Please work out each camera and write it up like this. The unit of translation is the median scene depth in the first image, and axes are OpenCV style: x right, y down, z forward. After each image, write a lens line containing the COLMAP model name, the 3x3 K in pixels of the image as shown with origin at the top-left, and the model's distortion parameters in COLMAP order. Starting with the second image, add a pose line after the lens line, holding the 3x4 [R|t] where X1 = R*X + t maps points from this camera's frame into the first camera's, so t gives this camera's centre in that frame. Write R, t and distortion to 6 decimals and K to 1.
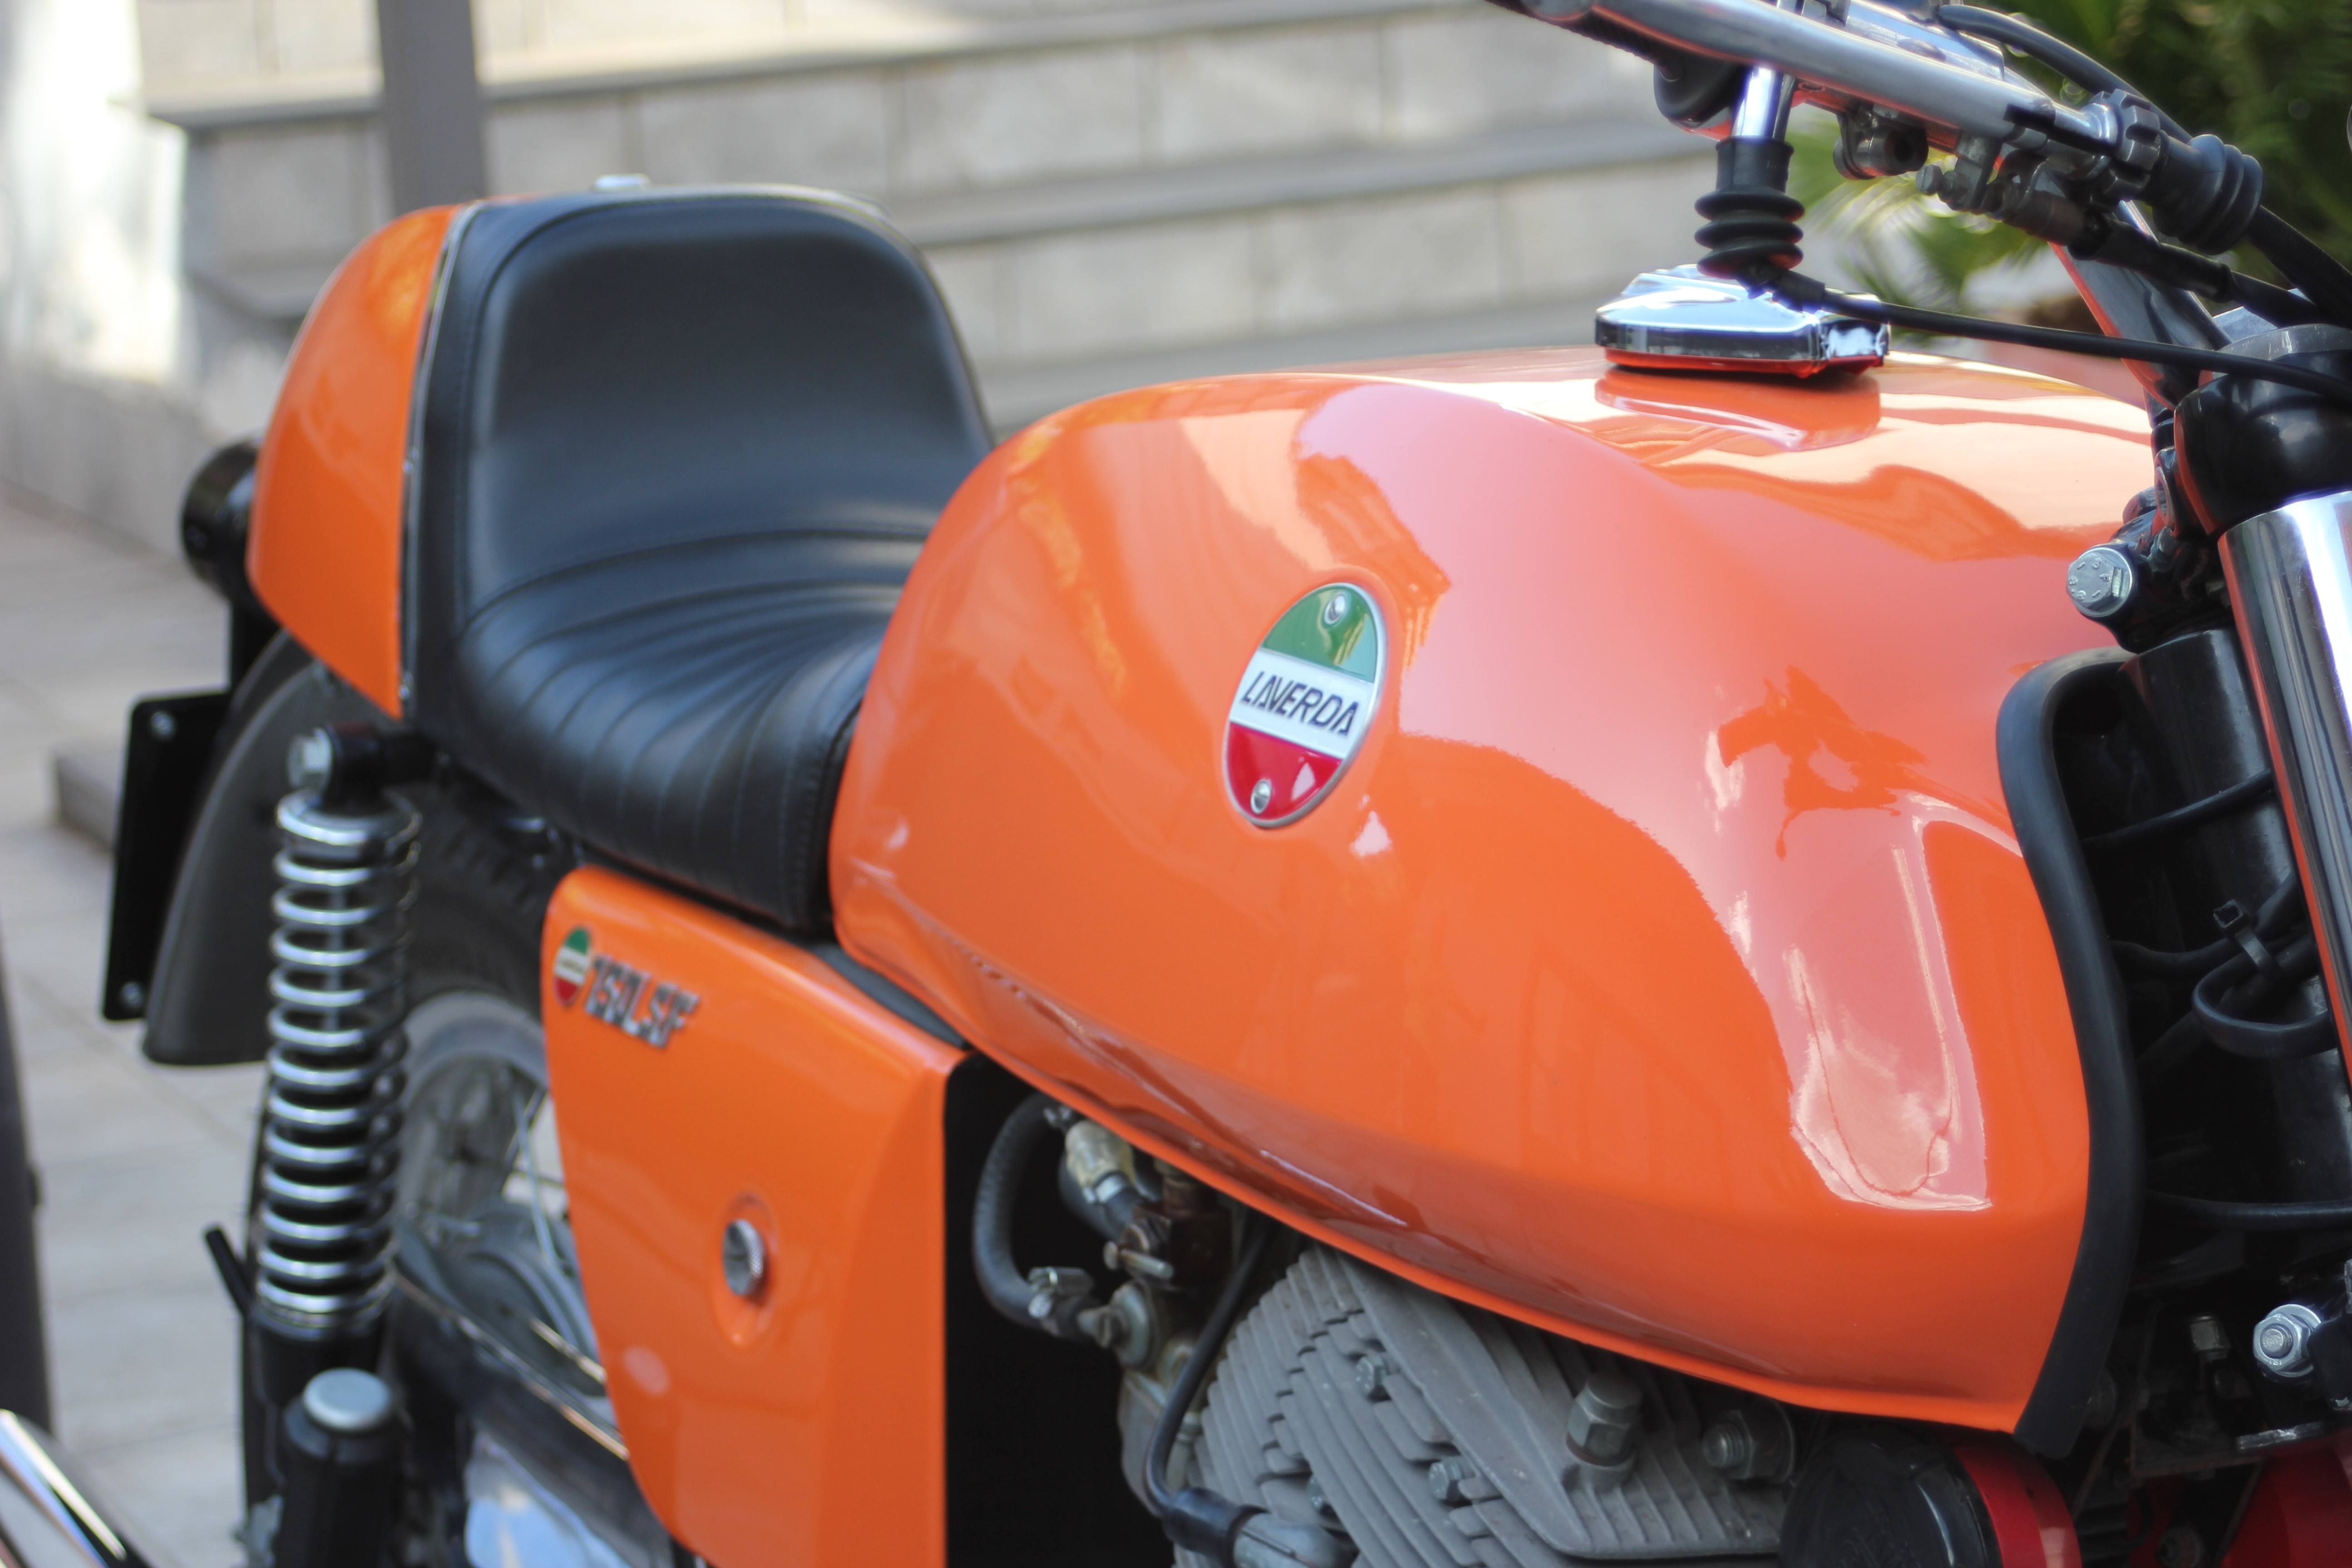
lens RADIAL K [[6218.5, 0, 1208.5], [0, 6218.5, 784.9], [0, 0, 1]] dist [0.009380, 2.639299]
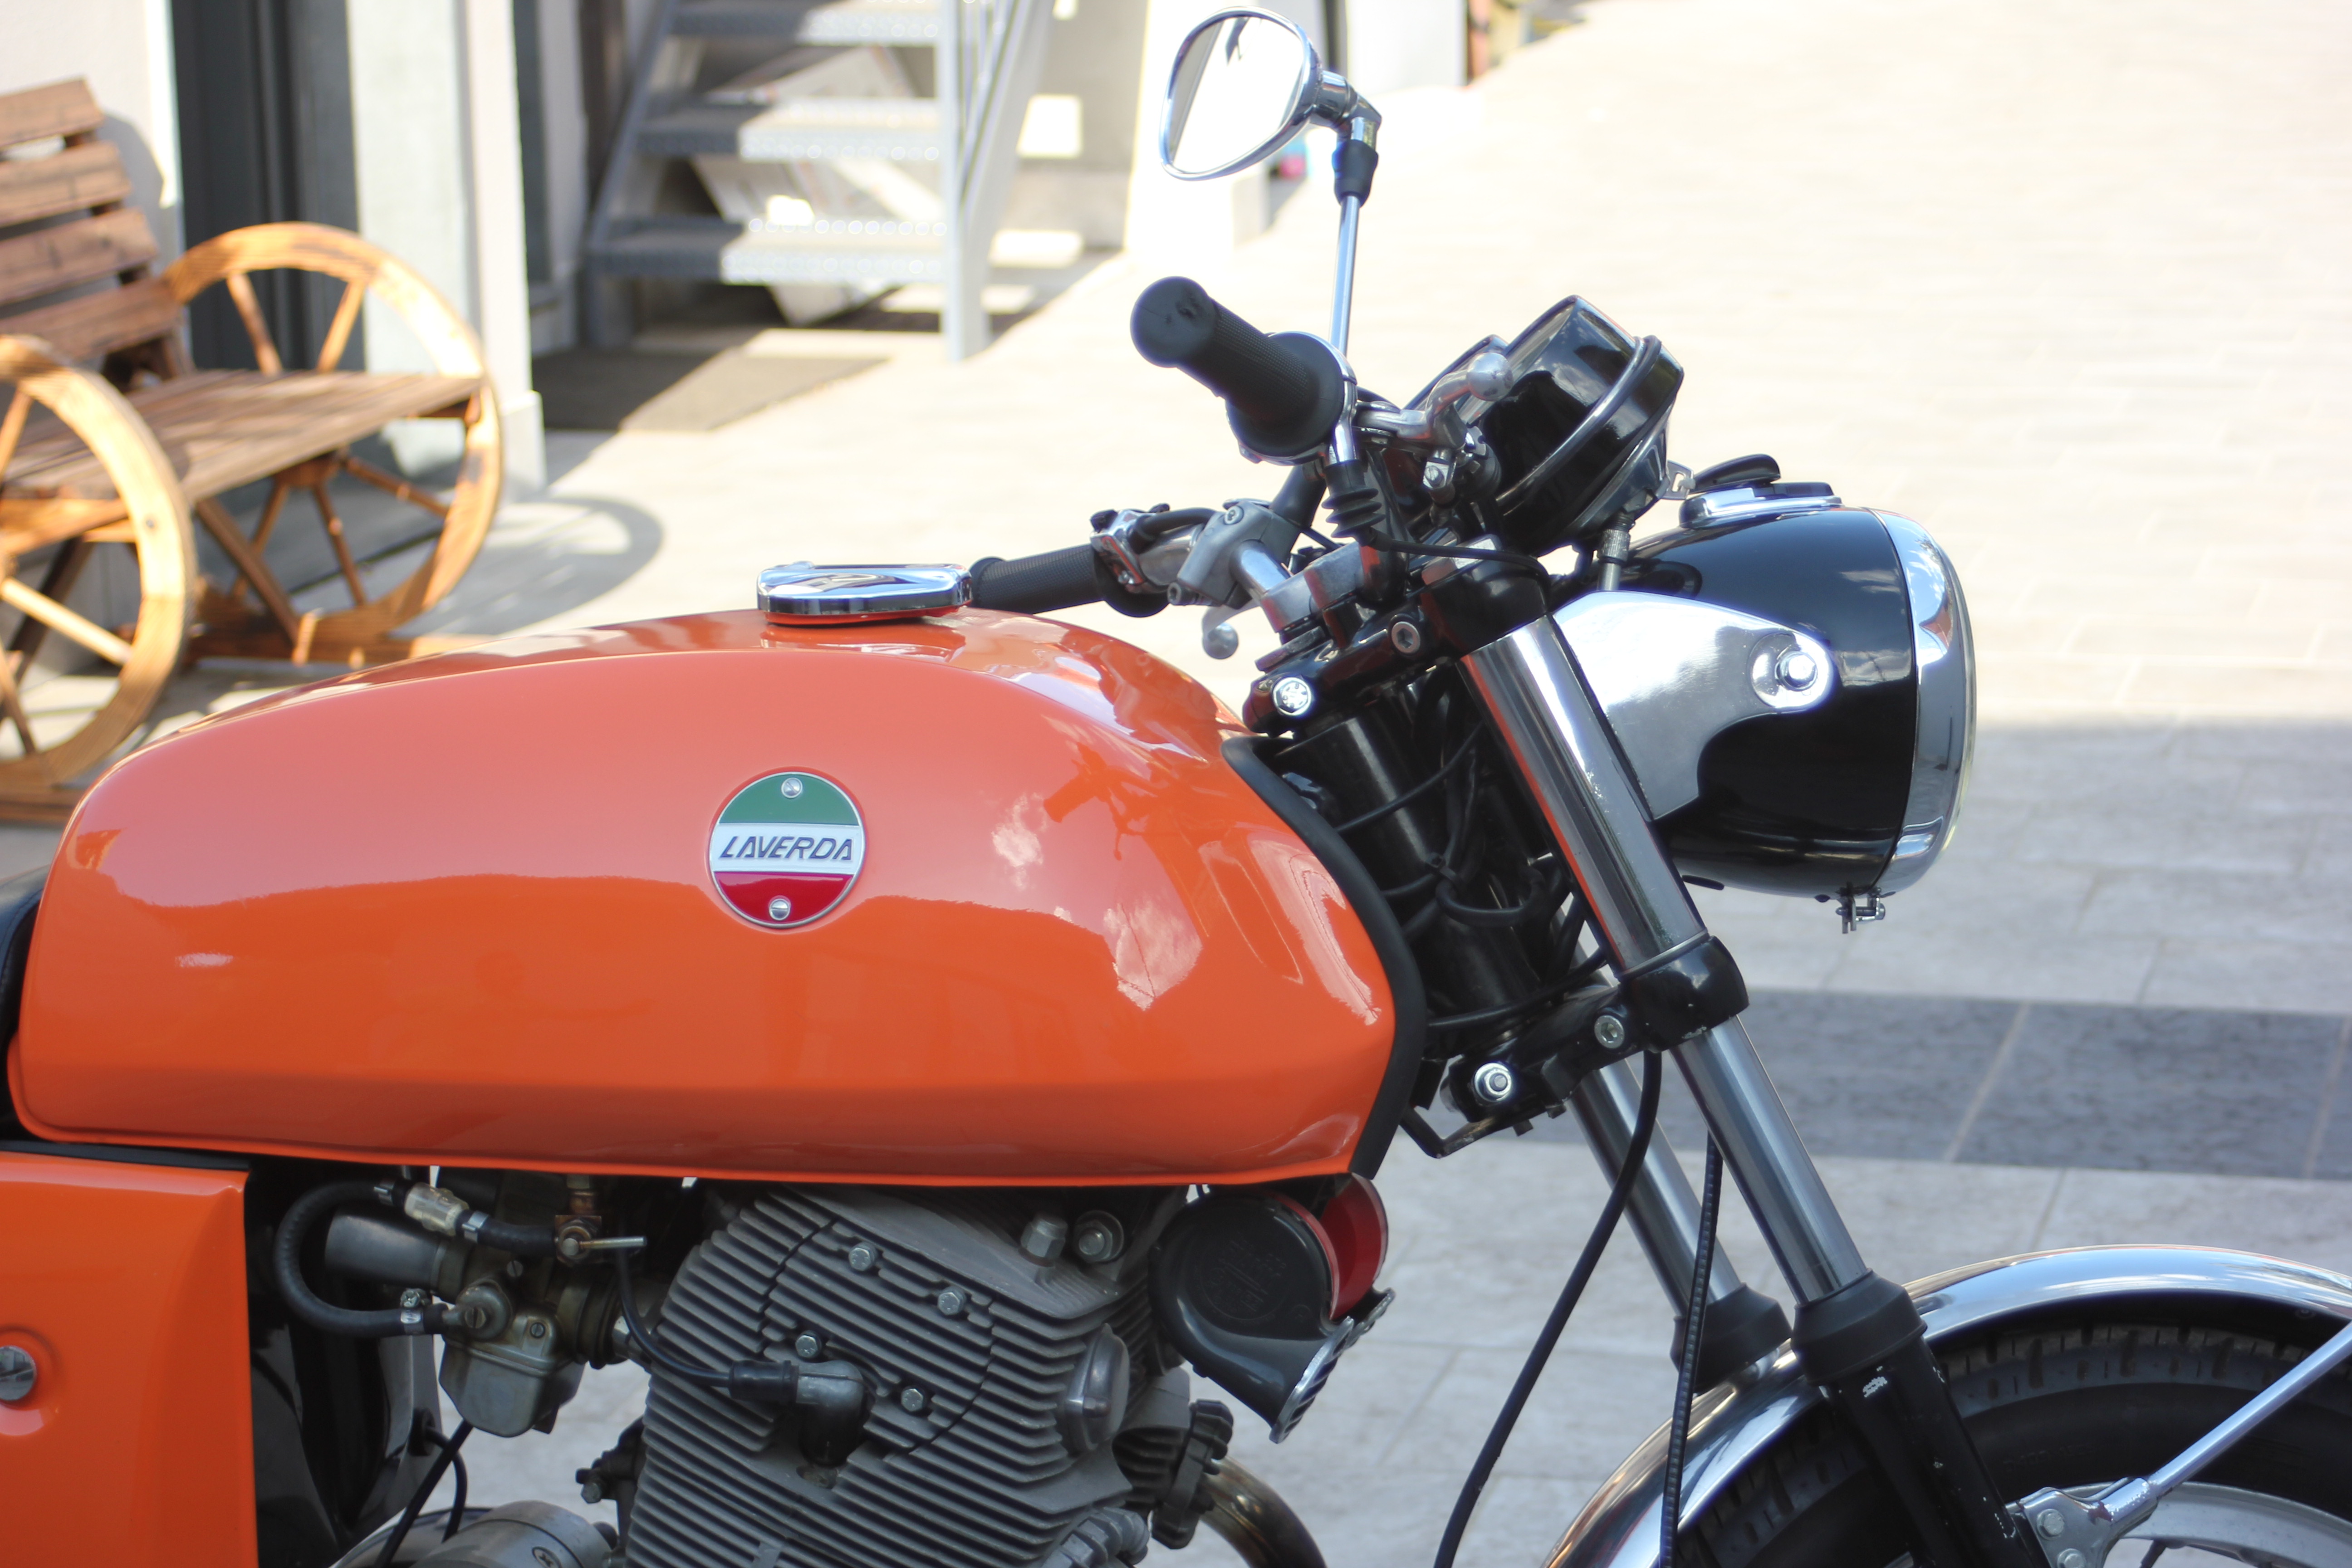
lens RADIAL K [[6218.5, 0, 1208.5], [0, 6218.5, 784.9], [0, 0, 1]] dist [0.009380, 2.639299]
pose [[0.653292, -0.129677, 0.745918, -1.110827], [0.165297, 0.985884, 0.026624, -0.054301], [-0.738841, 0.105905, 0.665506, -0.149011]]
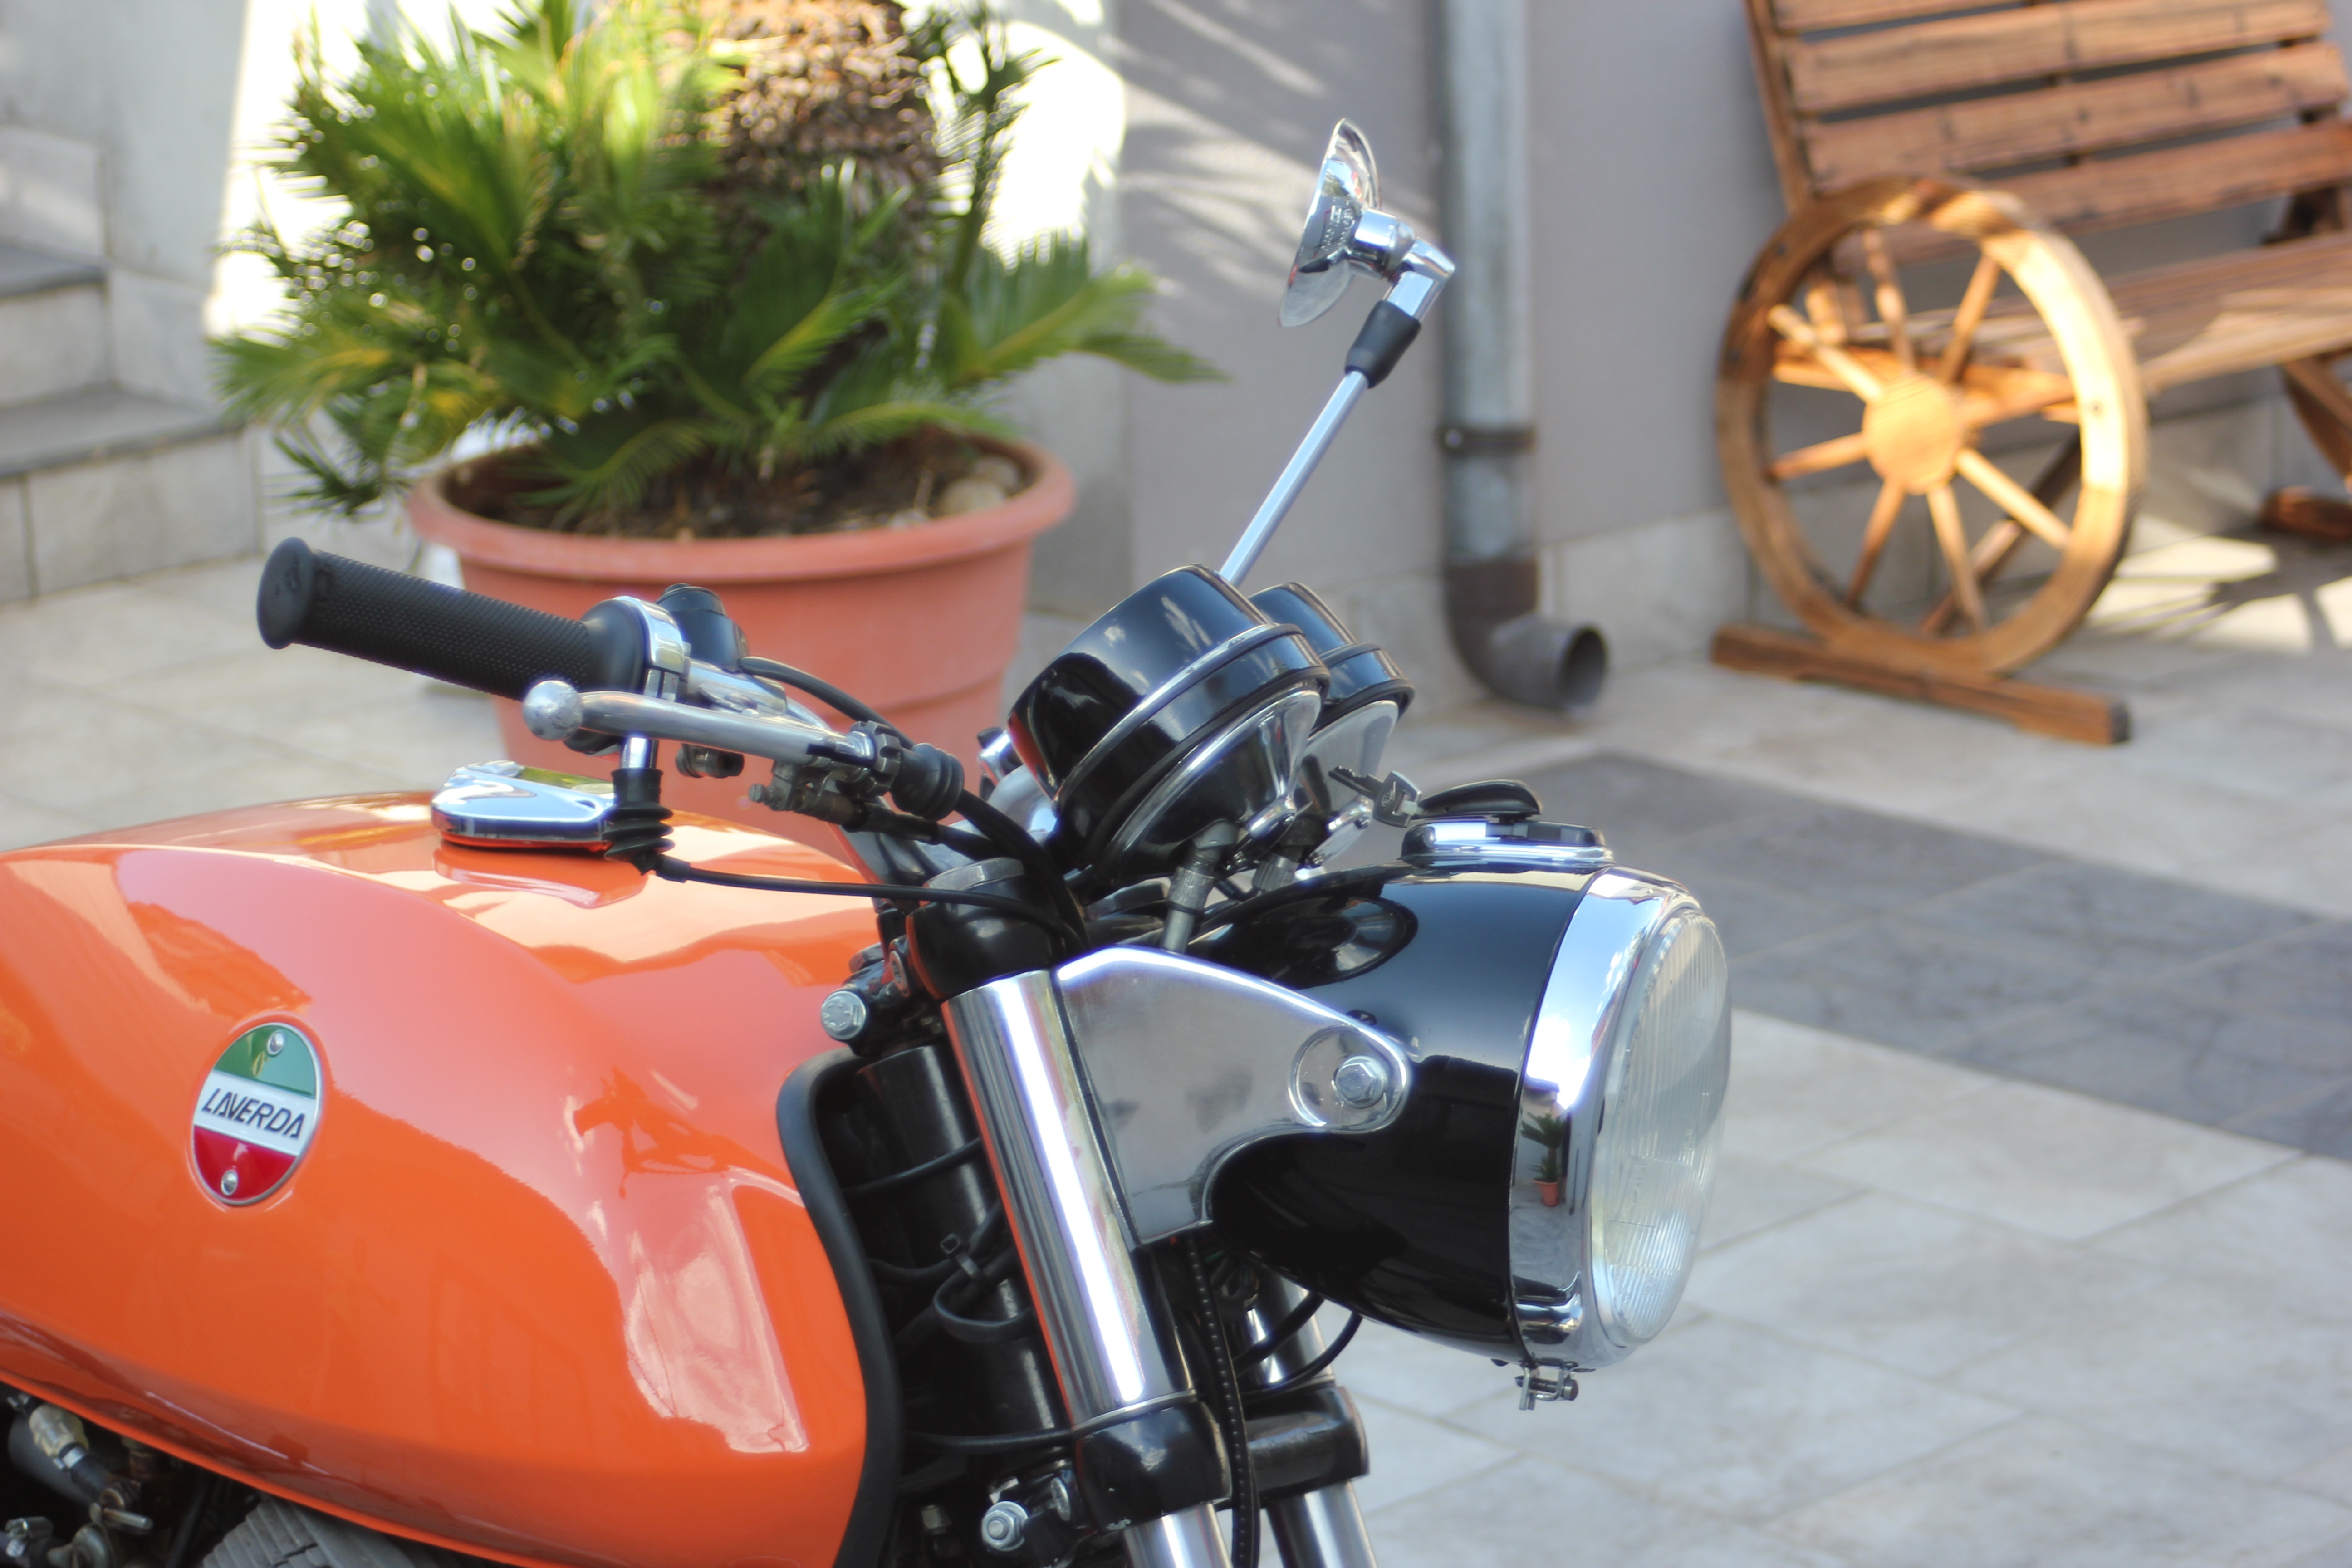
lens RADIAL K [[6218.5, 0, 1208.5], [0, 6218.5, 784.9], [0, 0, 1]] dist [0.009380, 2.639299]
pose [[0.957821, -0.057433, 0.281569, -0.168631], [0.053704, 0.998337, 0.020948, -0.104072], [-0.282304, -0.004943, 0.959312, -0.391498]]
